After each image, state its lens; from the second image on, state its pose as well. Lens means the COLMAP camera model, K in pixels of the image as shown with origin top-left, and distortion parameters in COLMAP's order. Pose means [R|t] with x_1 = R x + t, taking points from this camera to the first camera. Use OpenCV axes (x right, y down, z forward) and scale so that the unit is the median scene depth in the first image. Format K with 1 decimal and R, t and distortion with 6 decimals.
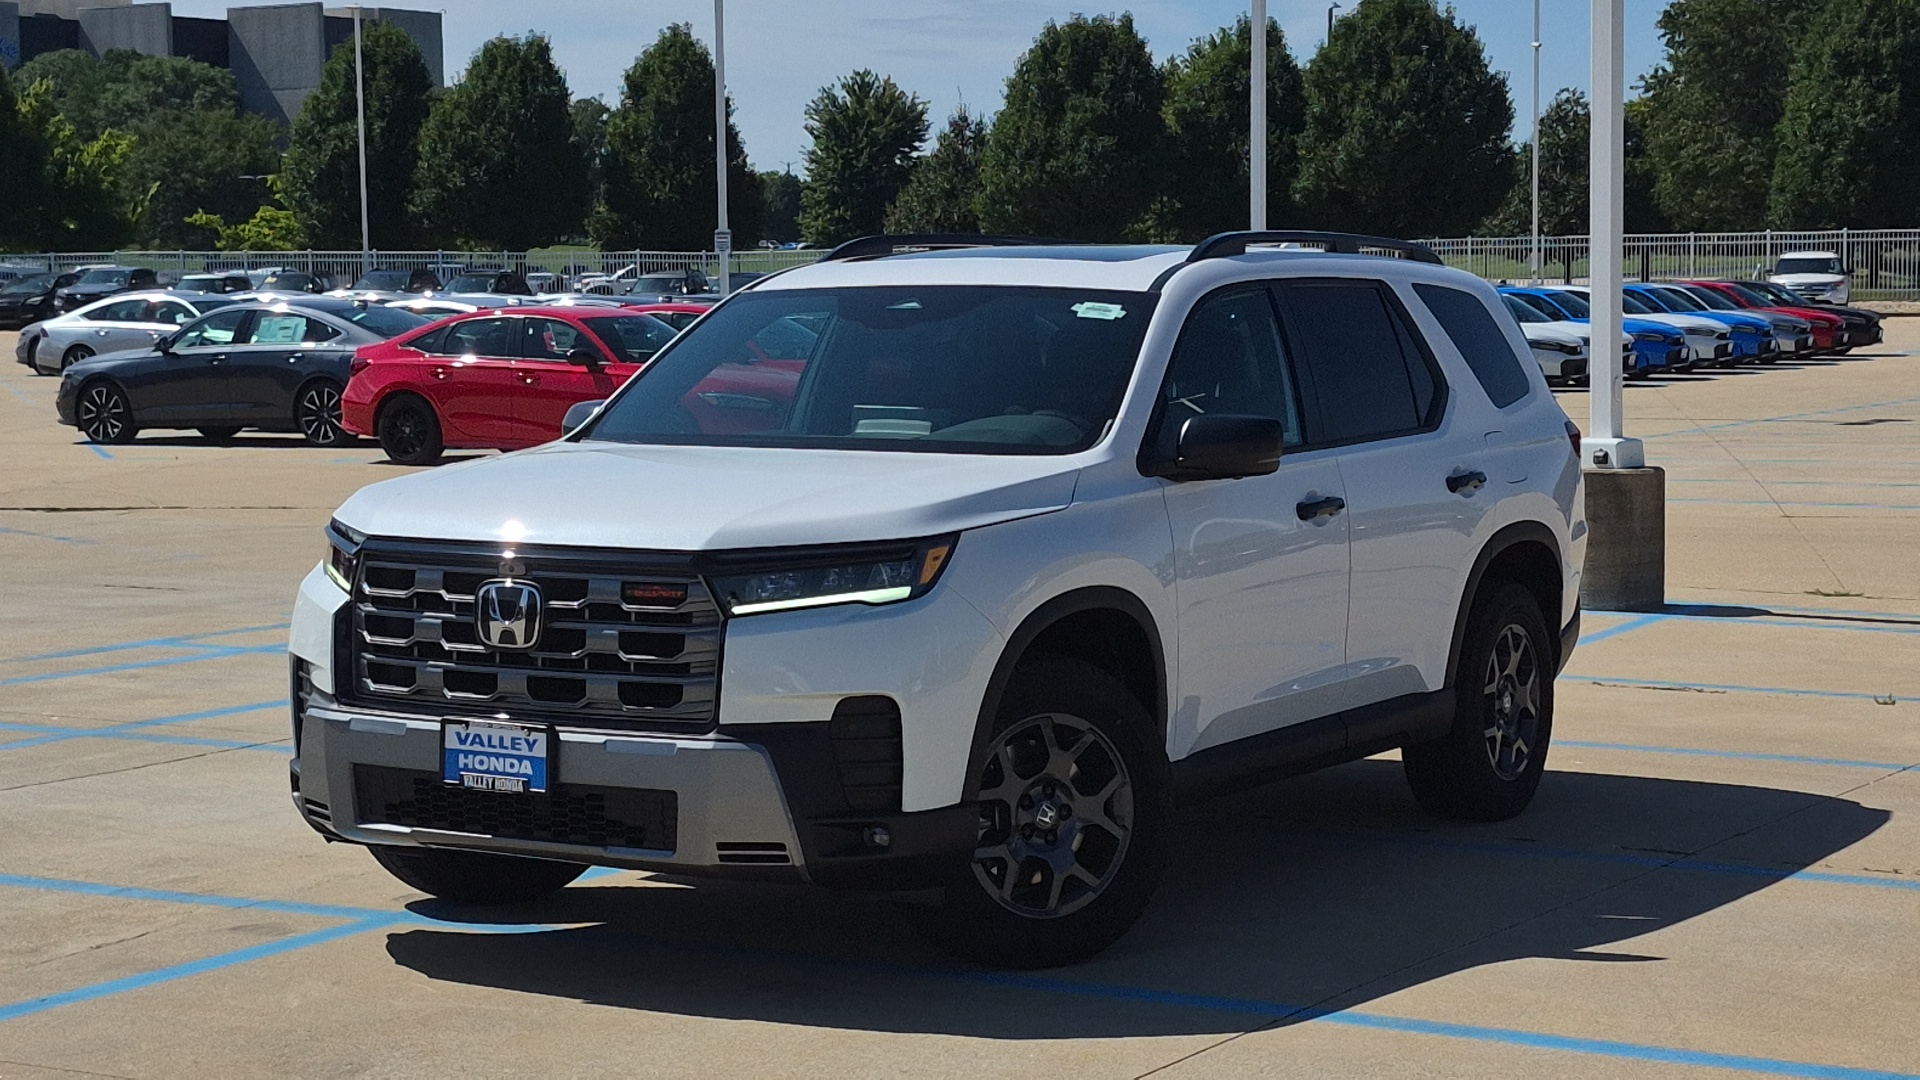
lens RADIAL K [[3325.4, 0, 964.9], [0, 3325.4, 534.6], [0, 0, 1]] dist [0.107259, 0.000000]
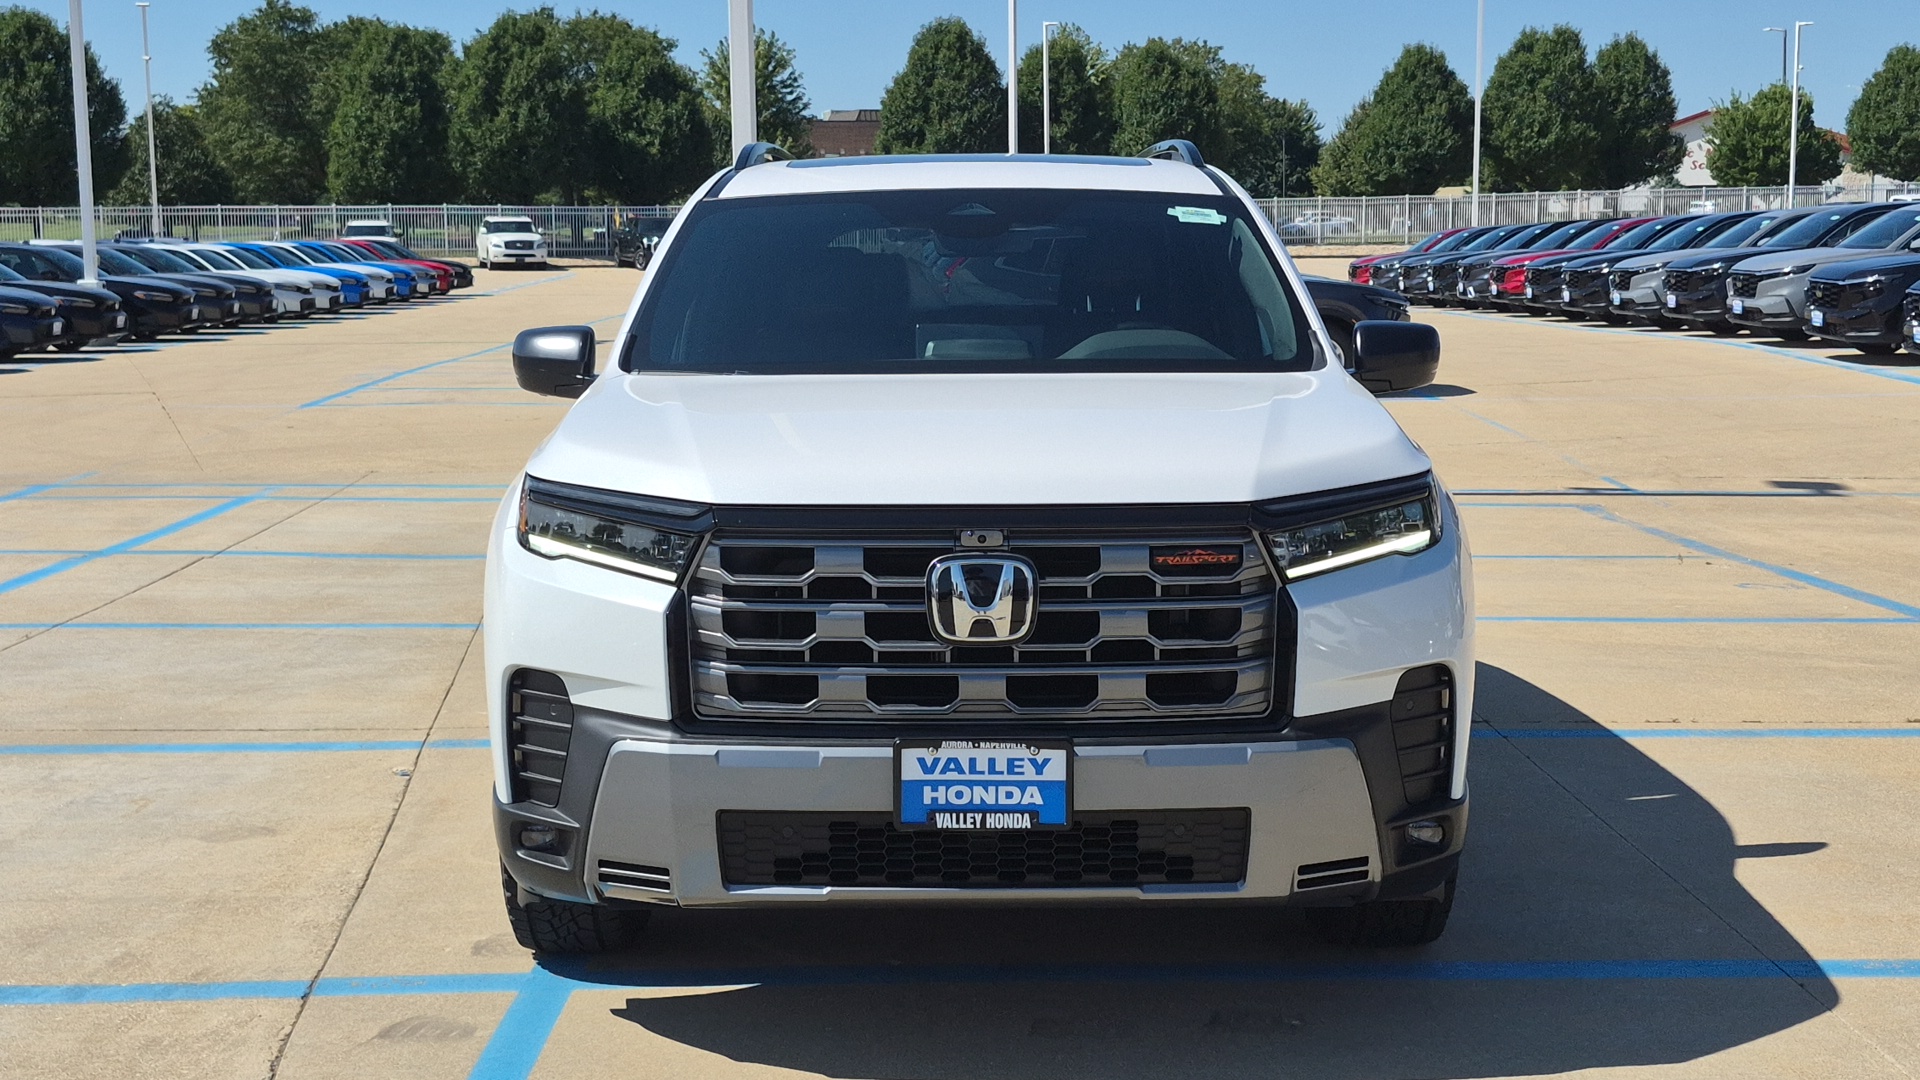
lens RADIAL K [[2369.8, 0, 948.4], [0, 2369.8, 504.9], [0, 0, 1]] dist [0.087143, 0.000000]
pose [[0.869182, -0.057401, 0.491149, -0.398467], [0.041235, 0.998194, 0.043687, -0.021010], [-0.492770, -0.017720, 0.869979, 0.516085]]
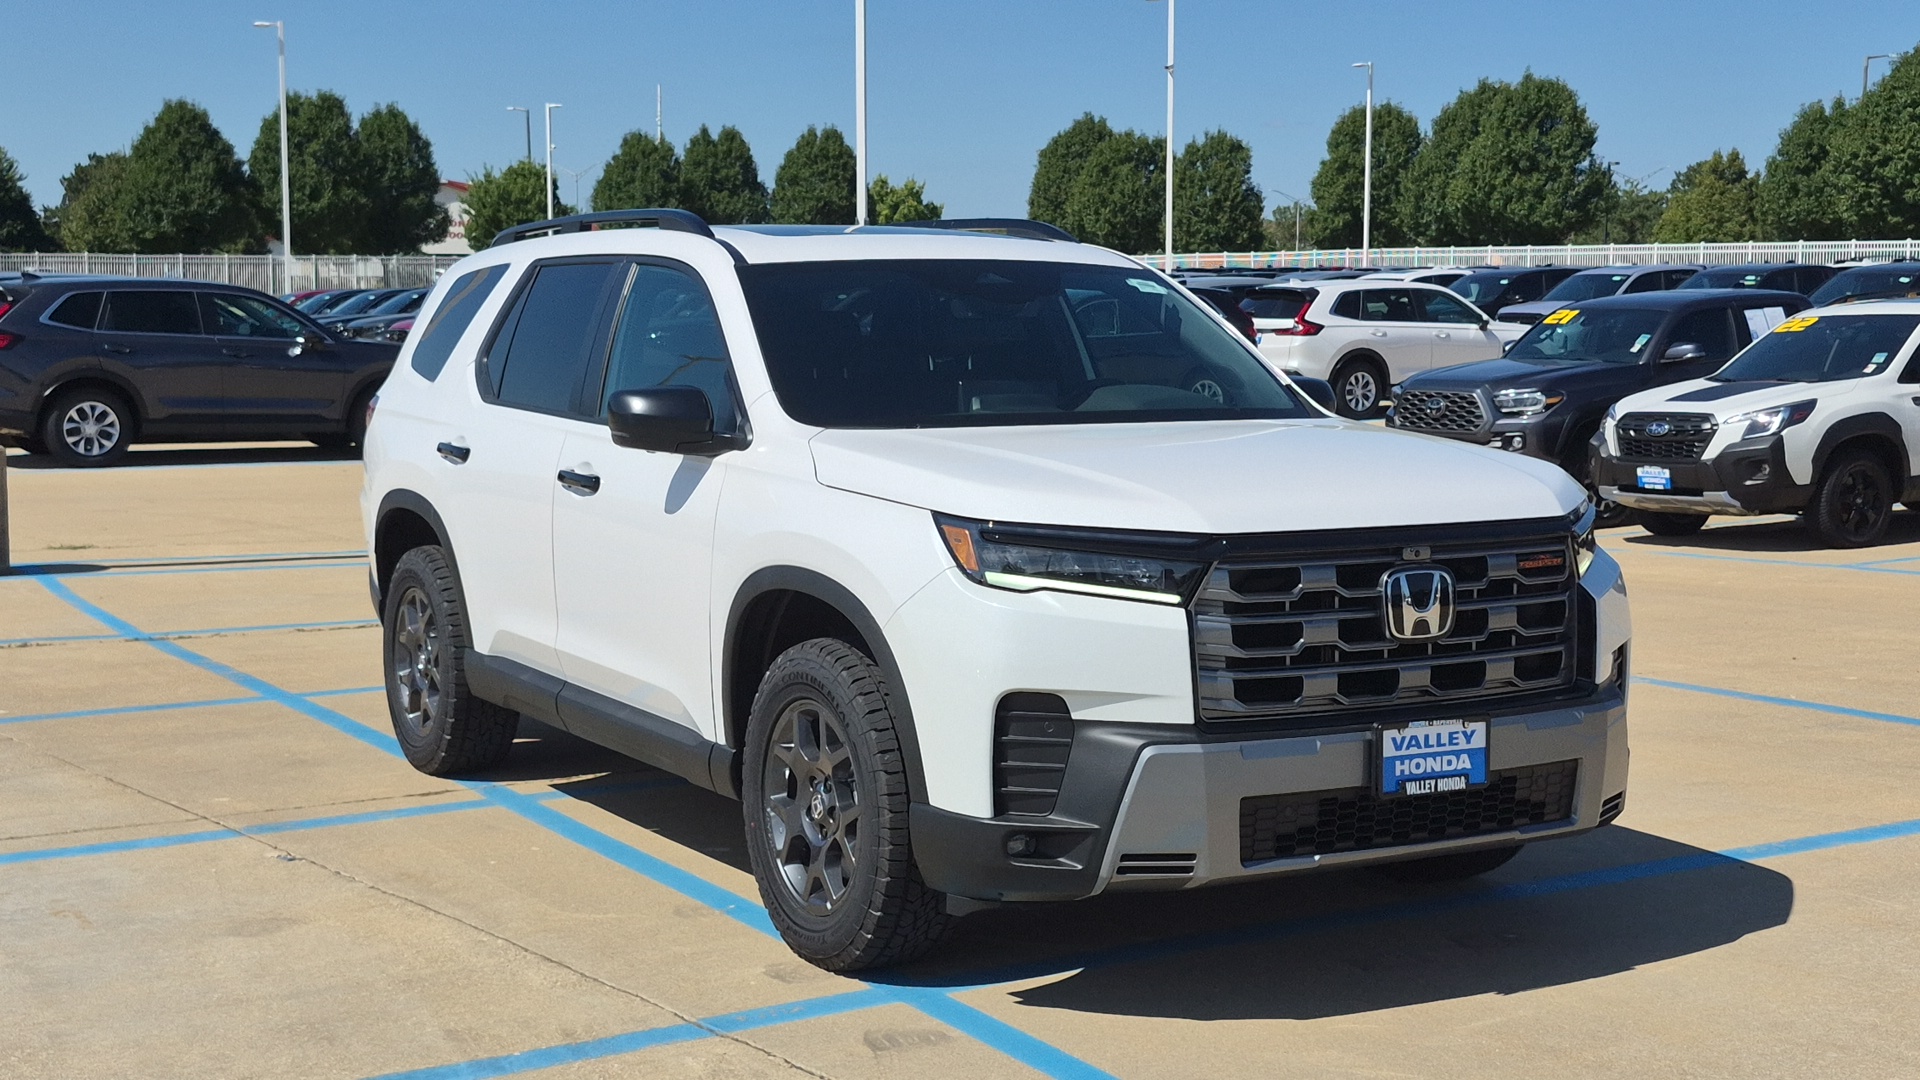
lens RADIAL K [[2369.8, 0, 962.4], [0, 2369.8, 532.0], [0, 0, 1]] dist [0.087143, 0.000000]
pose [[0.502149, -0.077087, 0.861339, -0.748445], [0.058389, 0.996768, 0.055168, -0.038614], [-0.862808, 0.022590, 0.505027, 0.753812]]
